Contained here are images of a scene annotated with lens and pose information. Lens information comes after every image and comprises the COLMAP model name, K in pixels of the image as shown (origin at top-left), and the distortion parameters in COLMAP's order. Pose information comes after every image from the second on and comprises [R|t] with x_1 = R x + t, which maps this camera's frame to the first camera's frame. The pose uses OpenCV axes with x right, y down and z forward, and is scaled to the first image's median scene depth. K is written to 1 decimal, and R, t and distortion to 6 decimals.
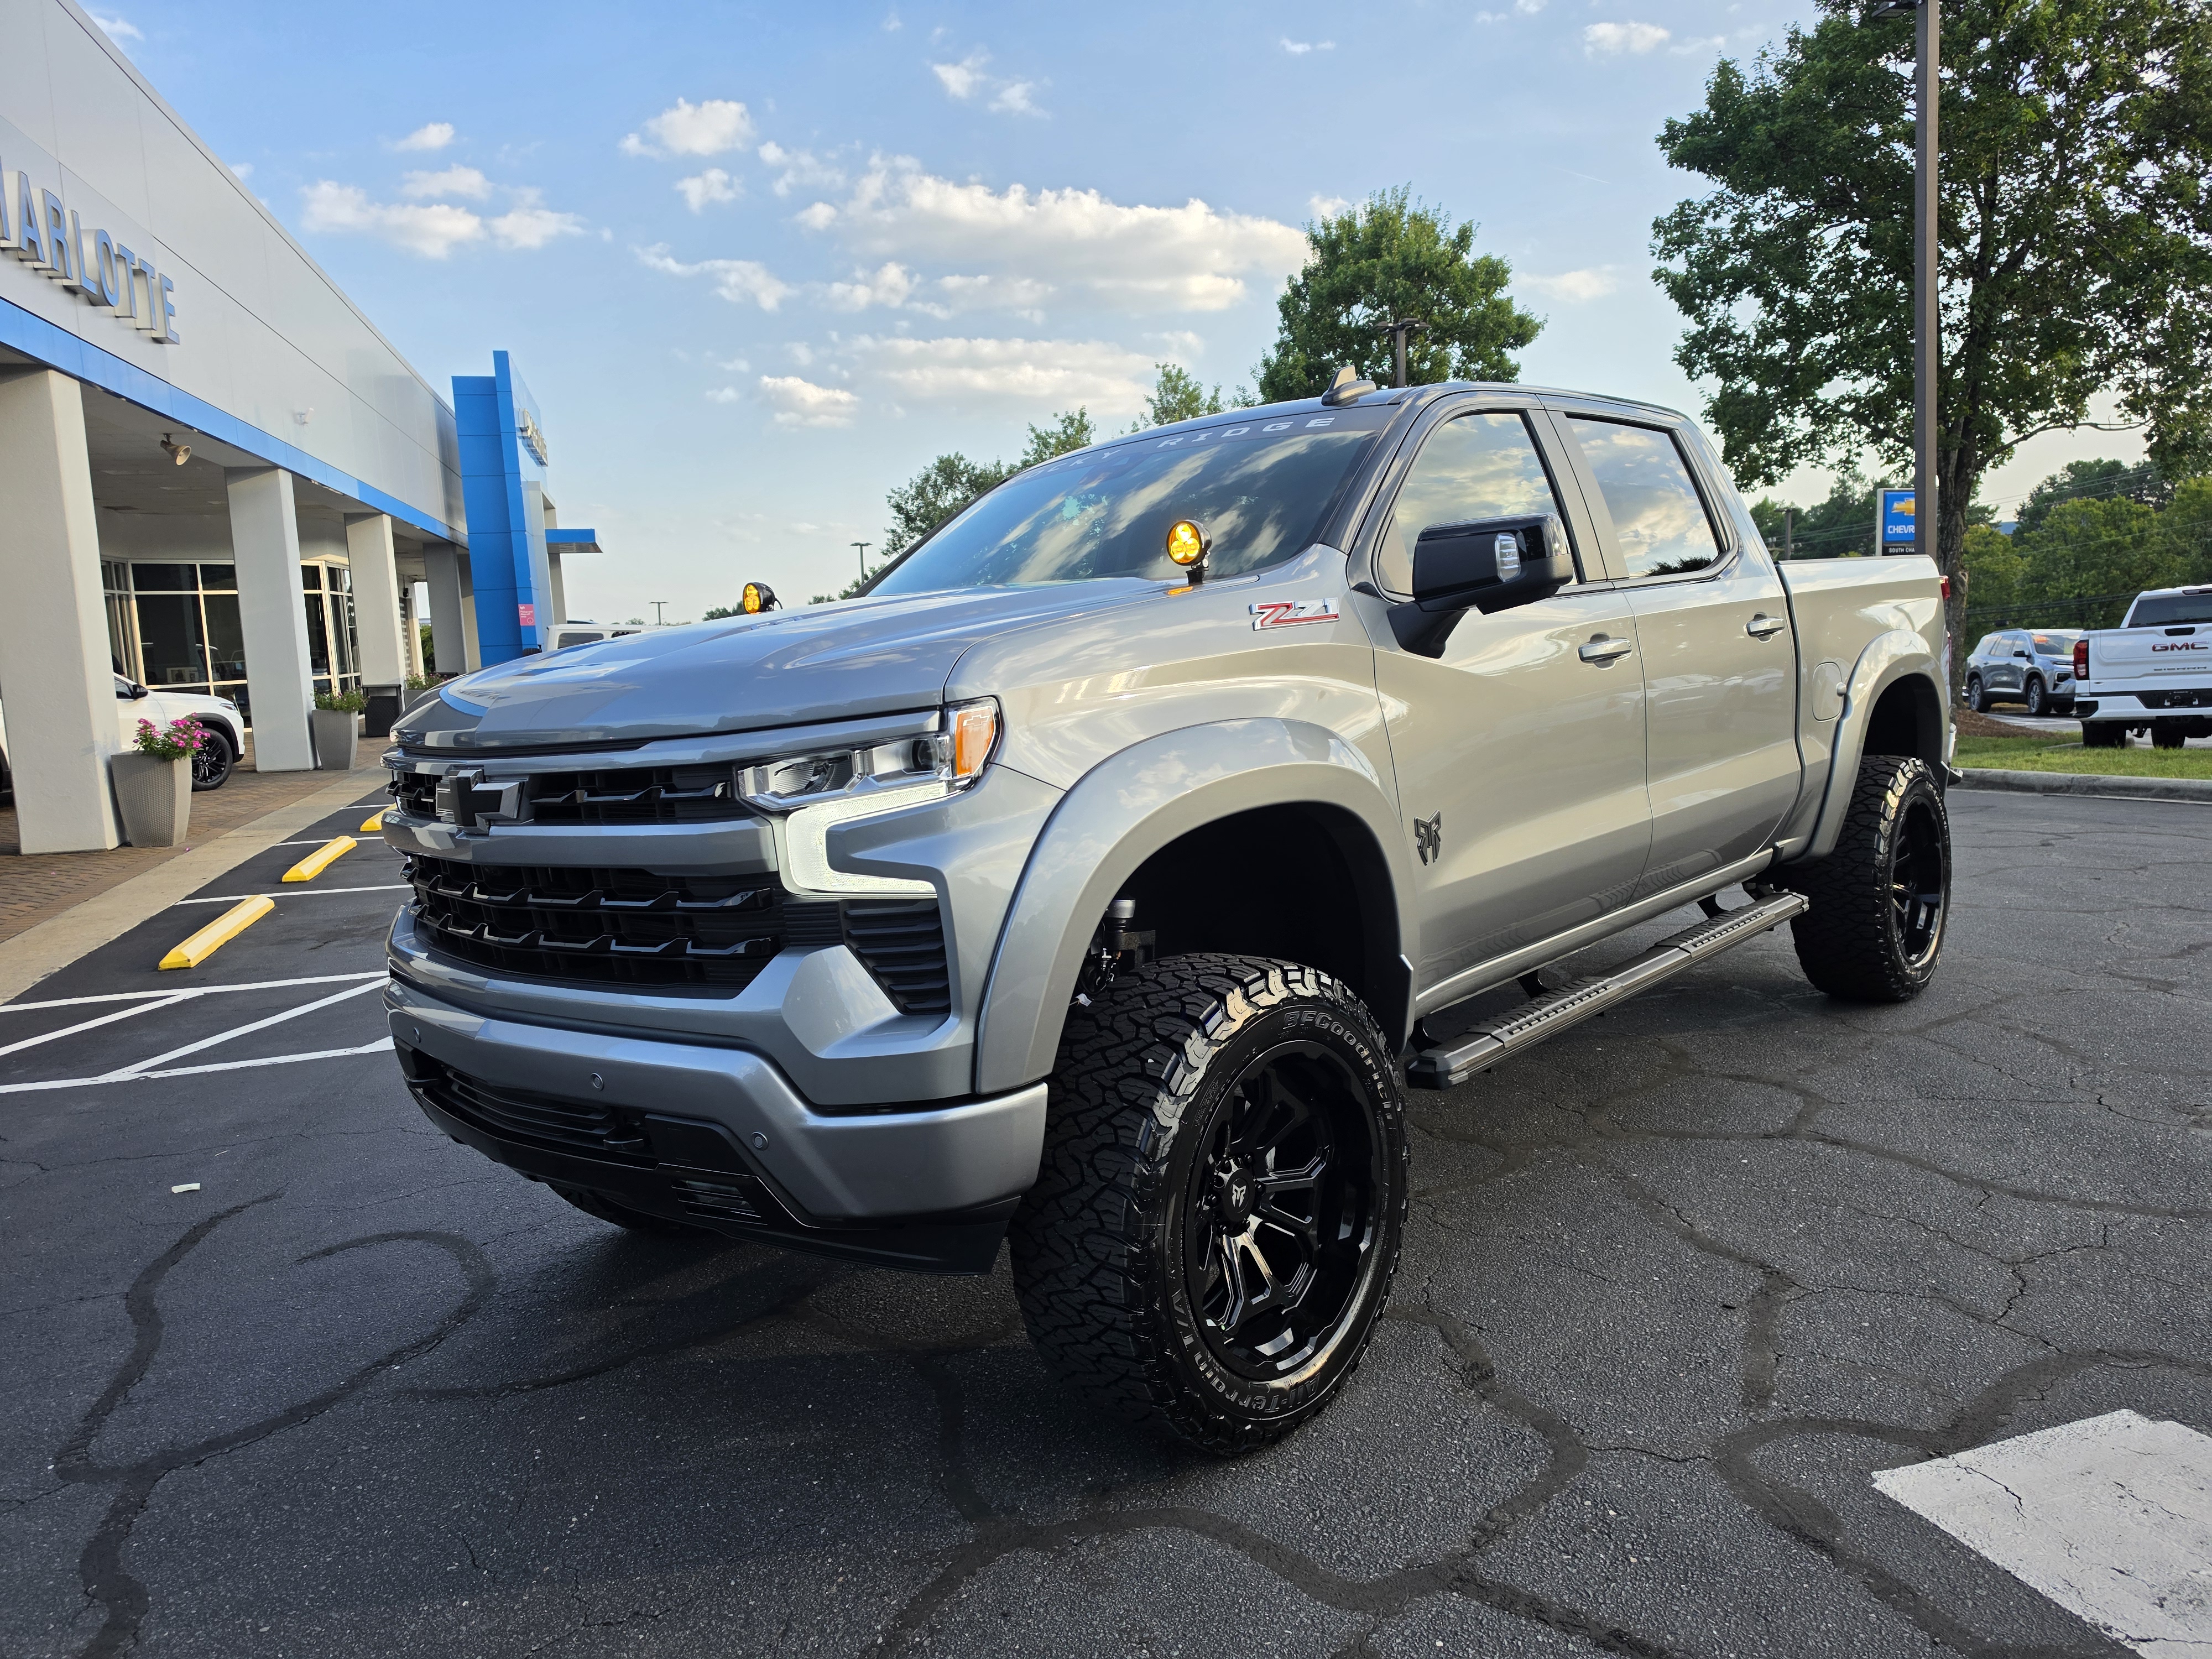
lens RADIAL K [[1546.6, 0, 1119.4], [0, 1546.6, 836.1], [0, 0, 1]] dist [0.045916, -0.082852]
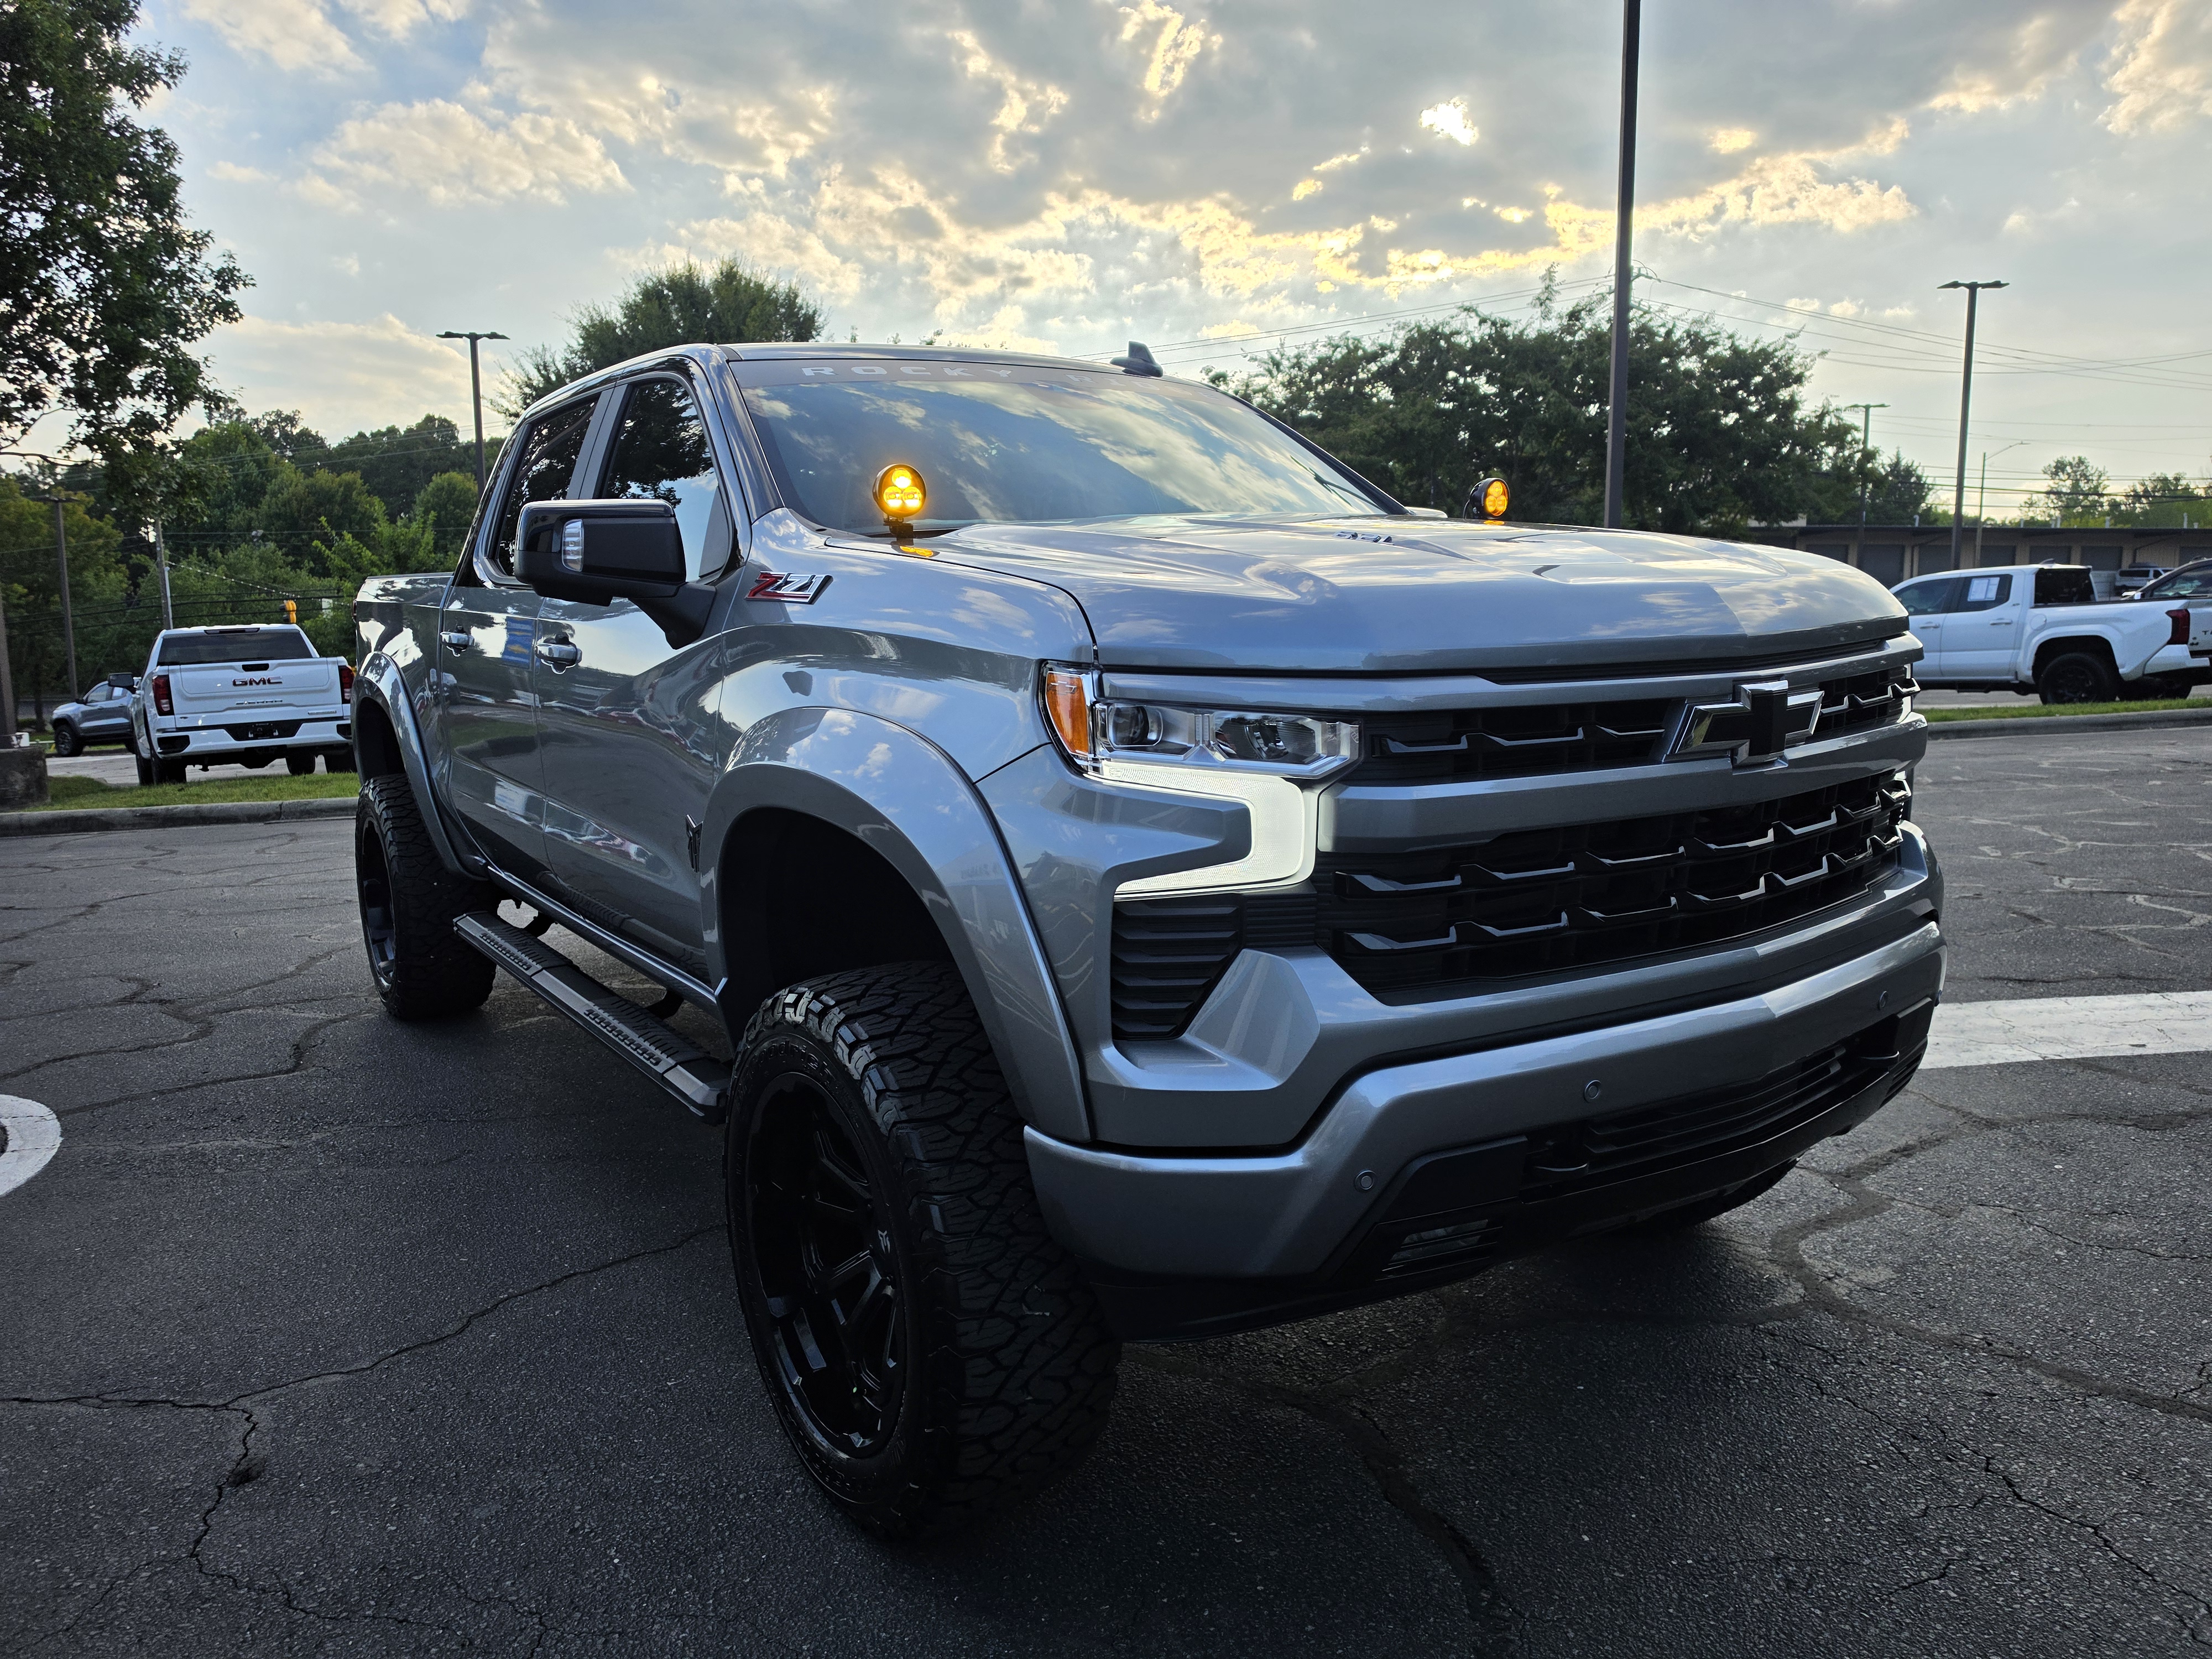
lens RADIAL K [[1546.2, 0, 1111.4], [0, 1546.2, 818.2], [0, 0, 1]] dist [0.039635, -0.044151]
pose [[0.195324, -0.069737, 0.978256, -0.199284], [0.119734, 0.991703, 0.046789, -0.007904], [-0.973402, 0.107992, 0.202054, 0.182773]]
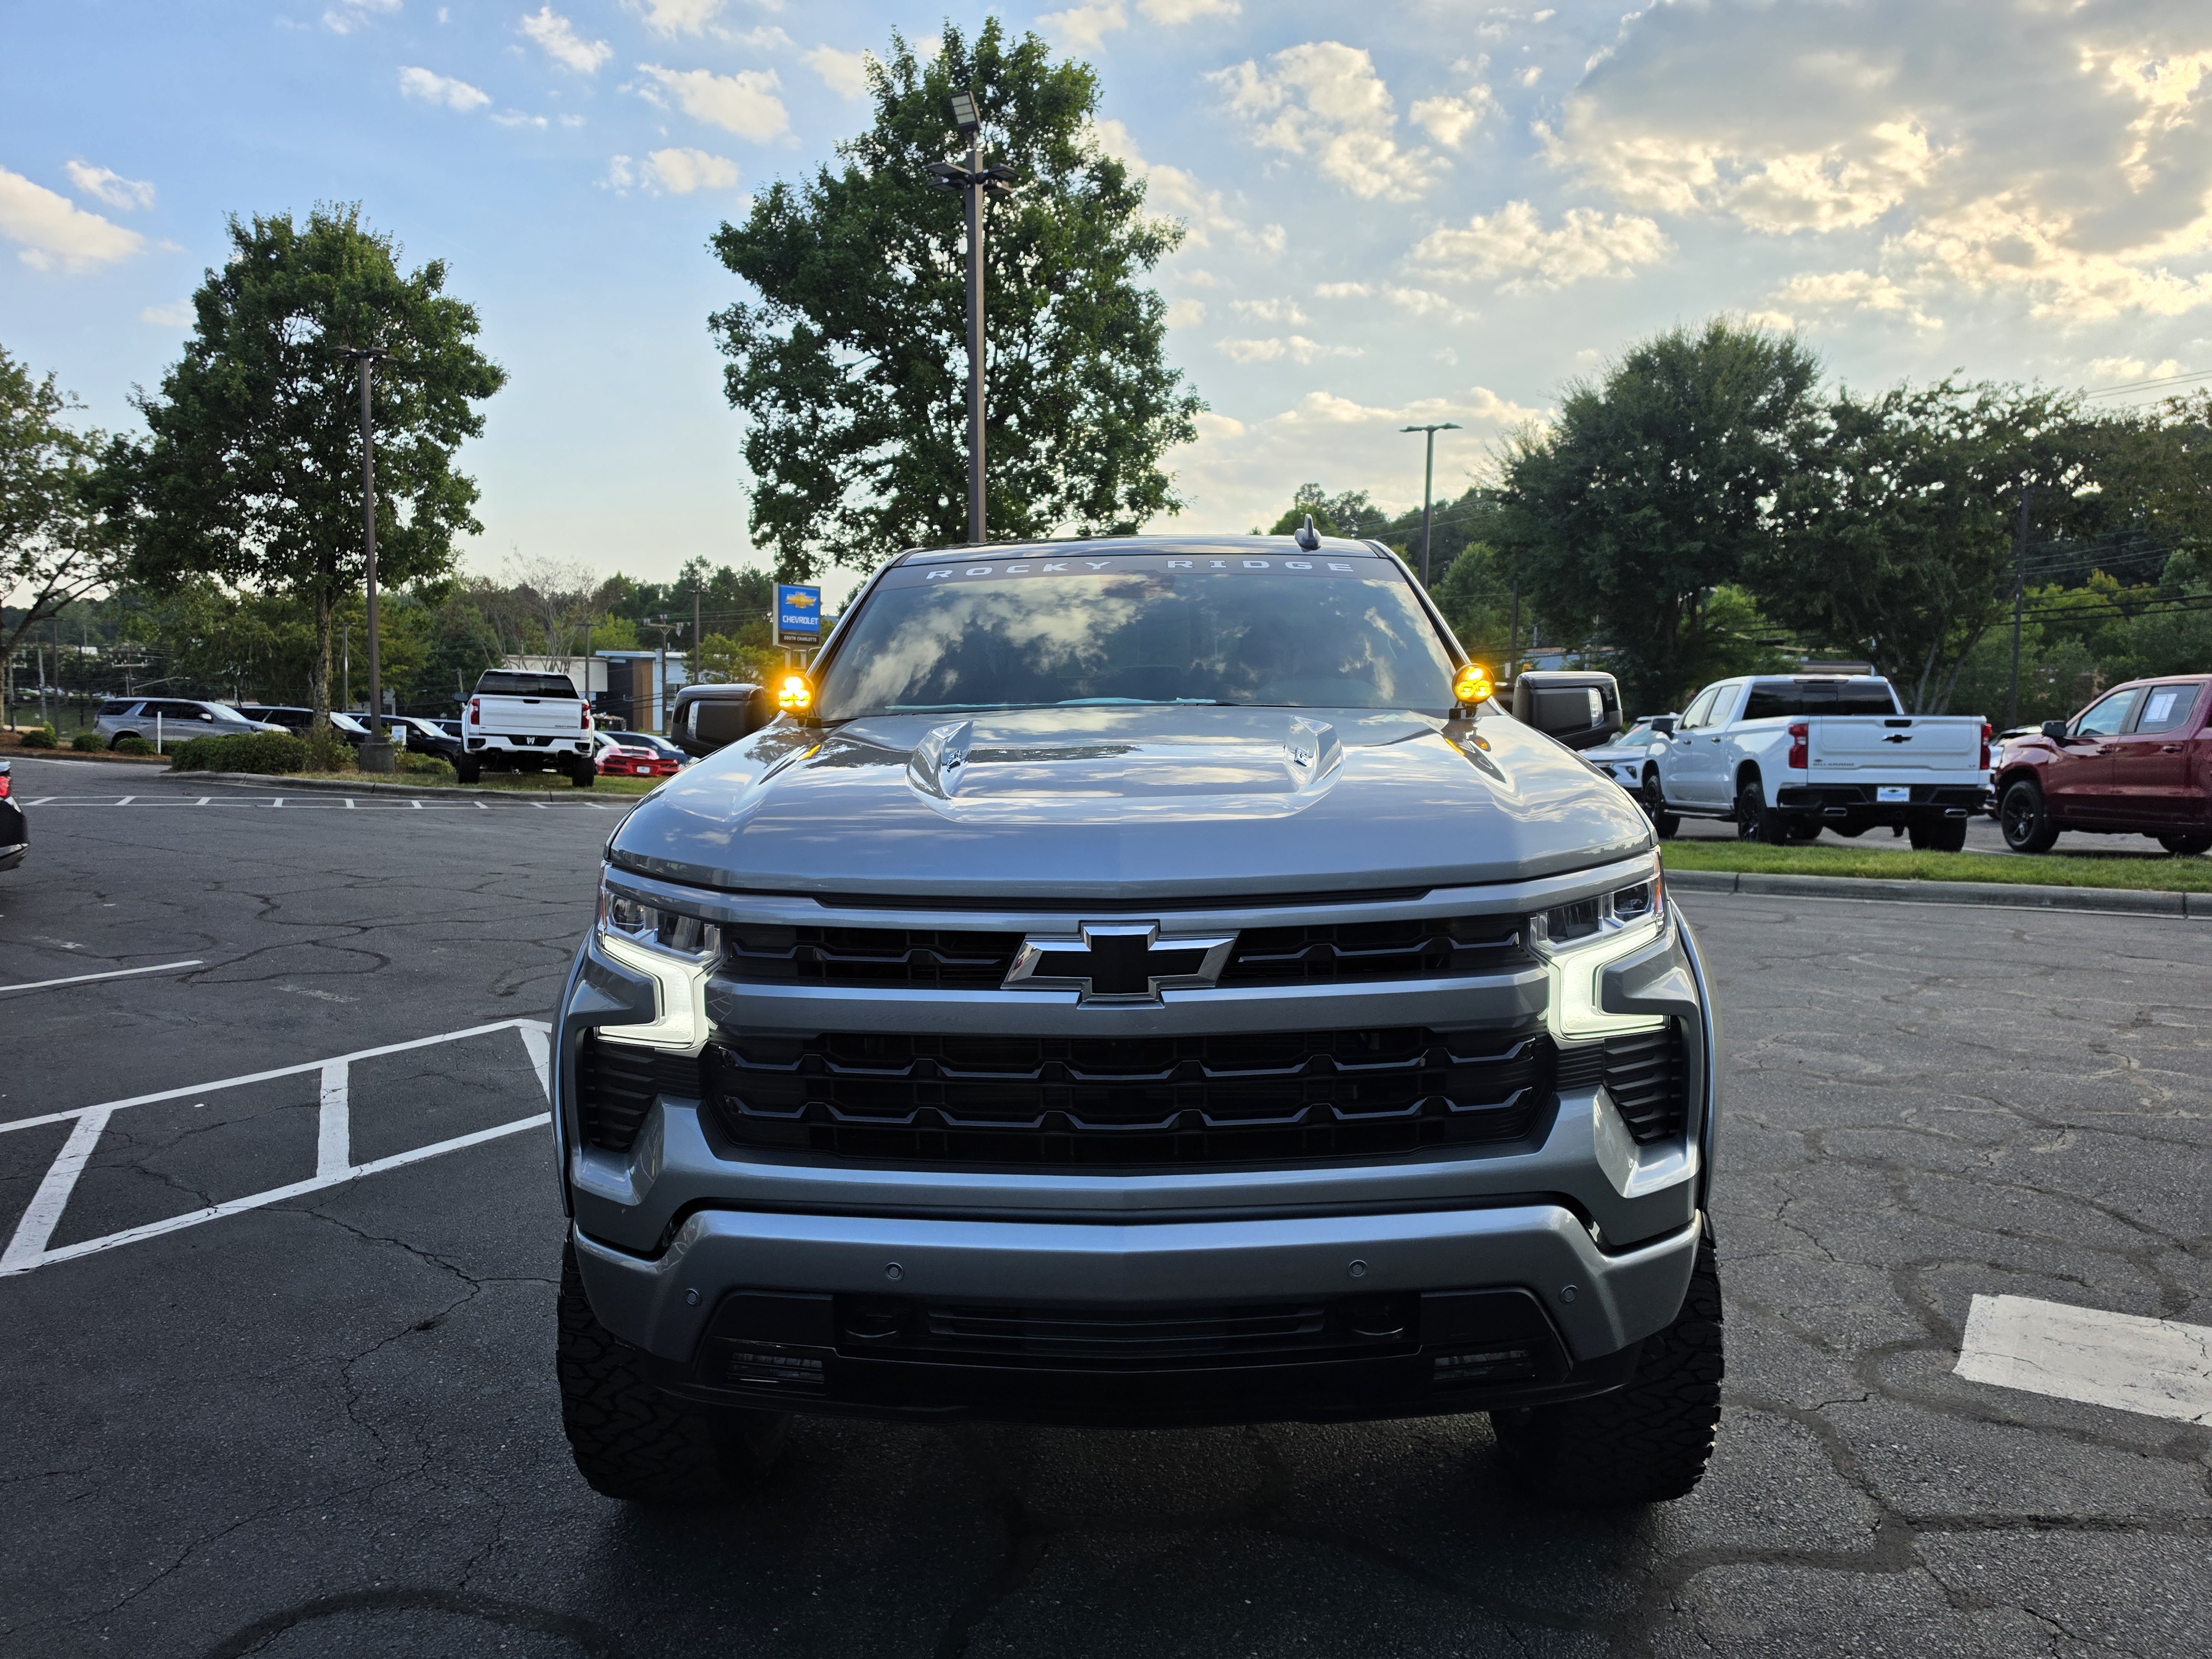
lens RADIAL K [[1546.6, 0, 1119.4], [0, 1546.6, 836.1], [0, 0, 1]] dist [0.045916, -0.082852]
pose [[0.743985, -0.006852, 0.668161, -0.150454], [0.033511, 0.999072, -0.027068, -0.010496], [-0.667355, 0.042529, 0.743524, 0.061020]]
